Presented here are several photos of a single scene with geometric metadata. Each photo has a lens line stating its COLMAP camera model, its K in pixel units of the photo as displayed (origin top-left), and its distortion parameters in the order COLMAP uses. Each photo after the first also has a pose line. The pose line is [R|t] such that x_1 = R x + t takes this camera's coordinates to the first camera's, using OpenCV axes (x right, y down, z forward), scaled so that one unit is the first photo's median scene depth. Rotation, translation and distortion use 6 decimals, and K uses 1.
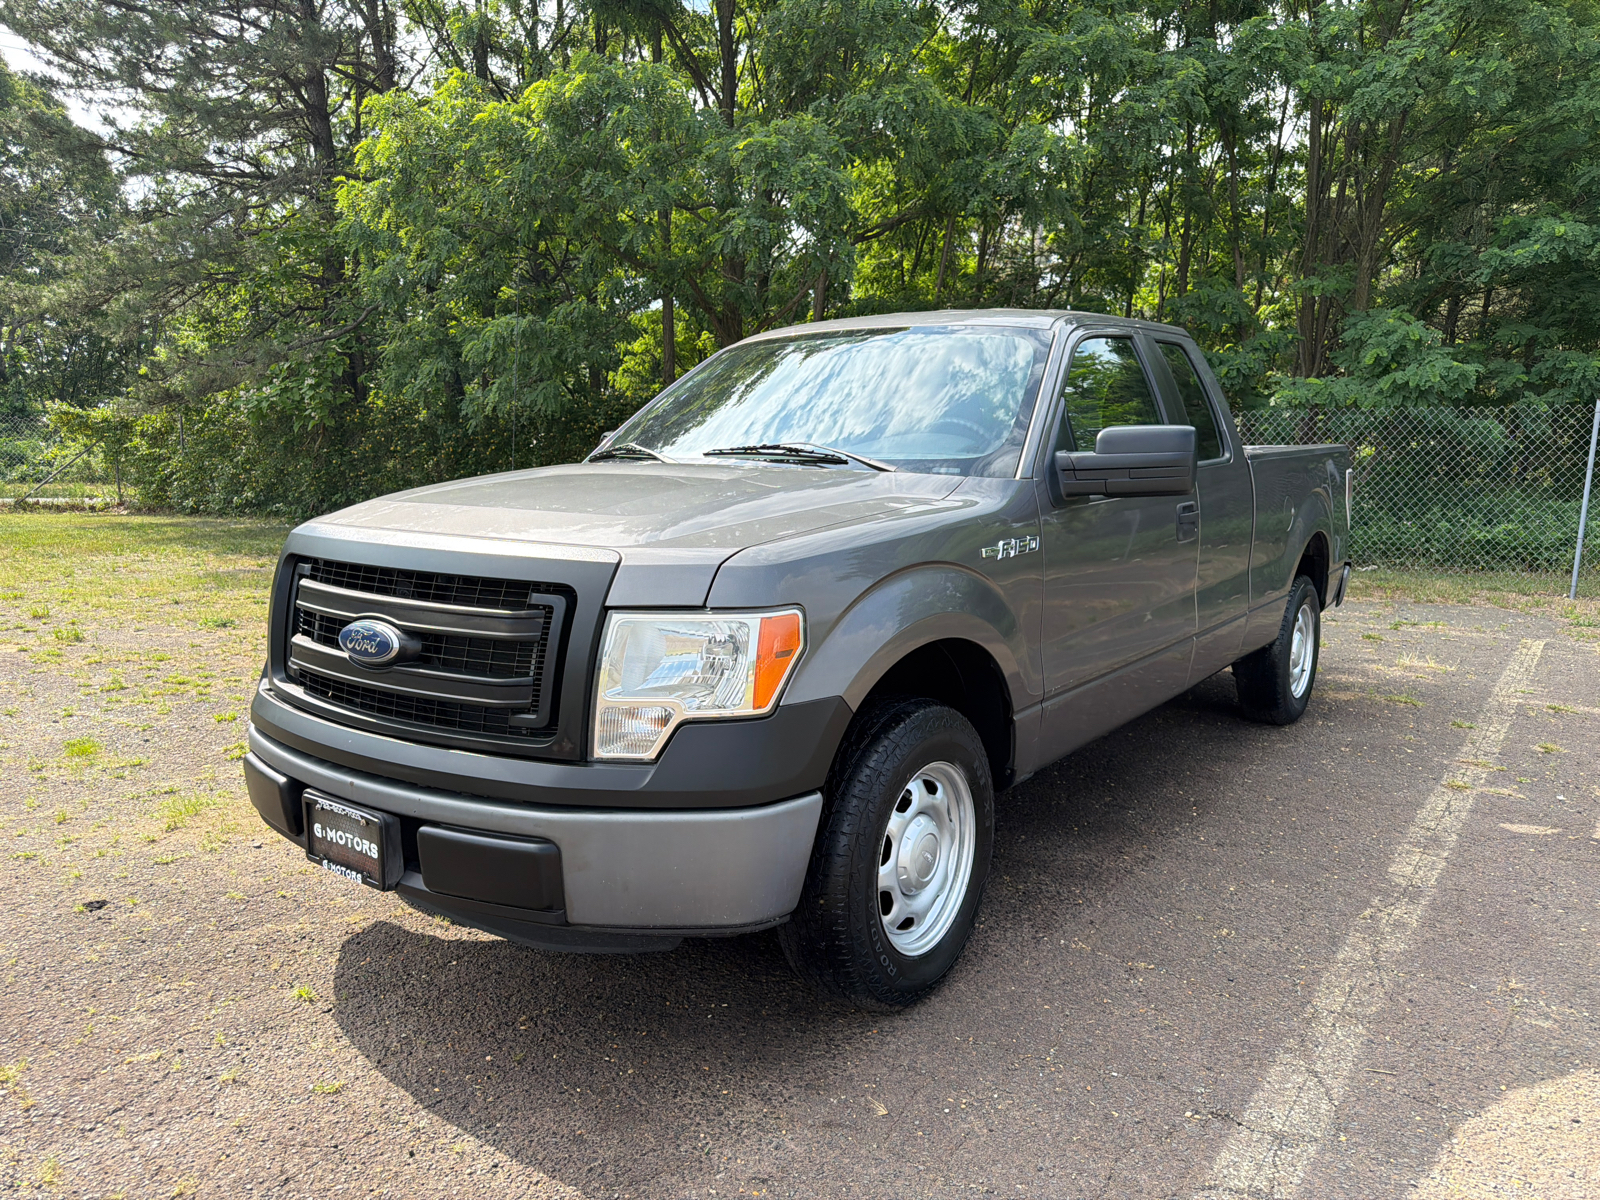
lens RADIAL K [[1213.3, 0, 804.5], [0, 1213.3, 546.0], [0, 0, 1]] dist [0.004403, -0.002760]
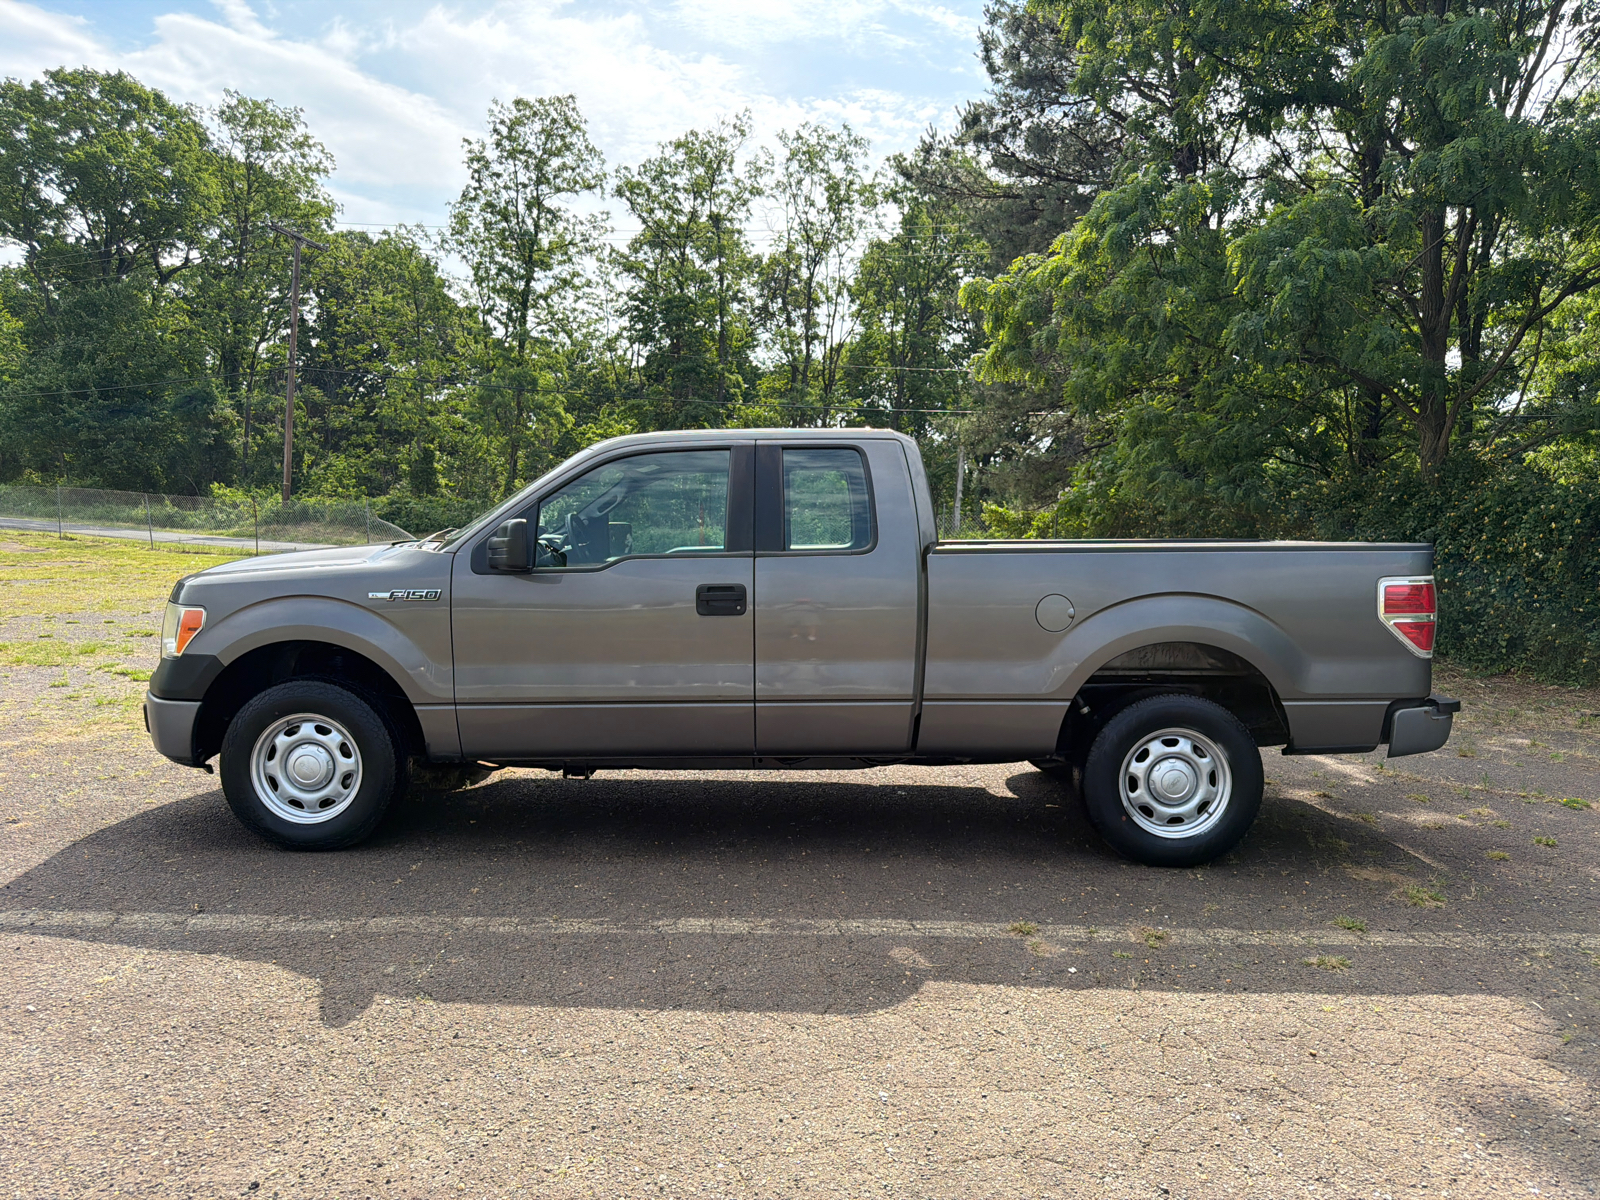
lens RADIAL K [[1192.8, 0, 790.1], [0, 1192.8, 603.3], [0, 0, 1]] dist [0.036618, -0.065357]
pose [[0.558153, 0.054840, -0.827924, 2.057997], [-0.080808, 0.996663, 0.011539, -0.055810], [0.825794, 0.060462, 0.560722, 0.660829]]
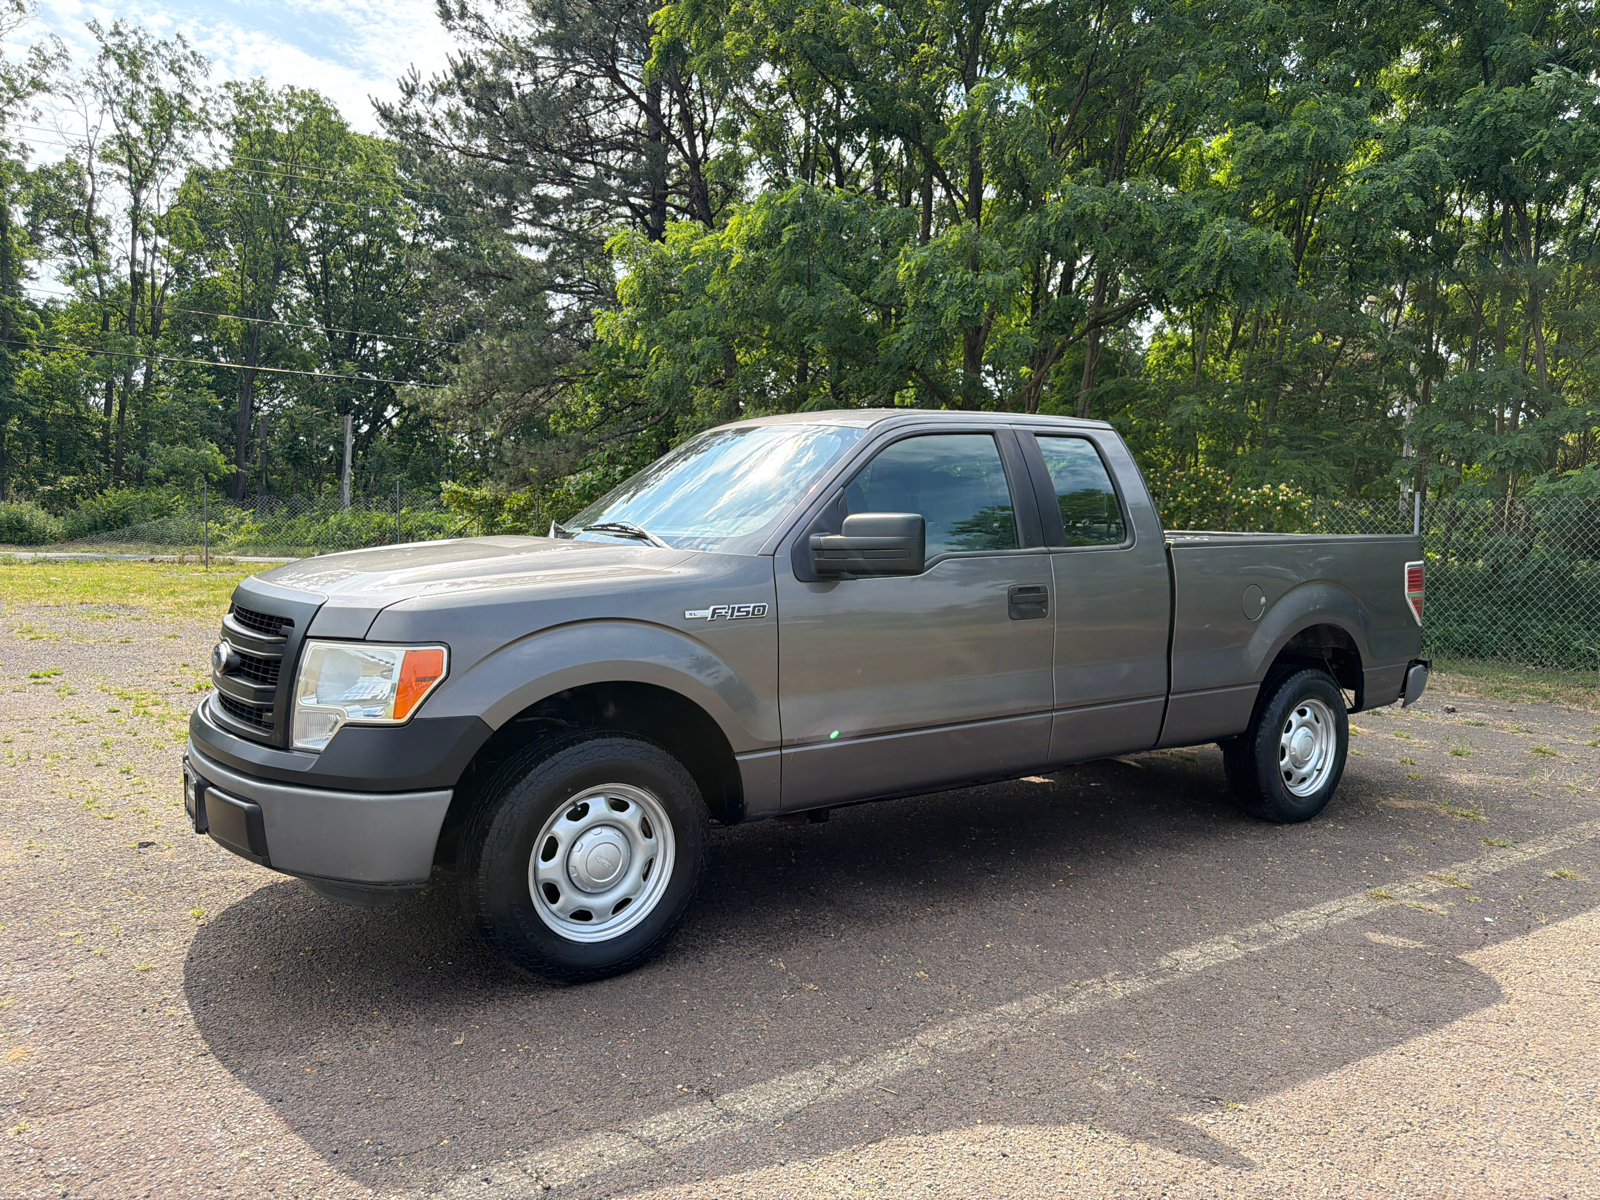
lens RADIAL K [[1172.4, 0, 800.0], [0, 1172.4, 600.0], [0, 0, 1]] dist [0.040042, -0.053040]
pose [[0.943699, 0.040050, -0.328372, 0.729082], [-0.047318, 0.998779, -0.014170, 0.002130], [0.327404, 0.028910, 0.944442, -0.061097]]
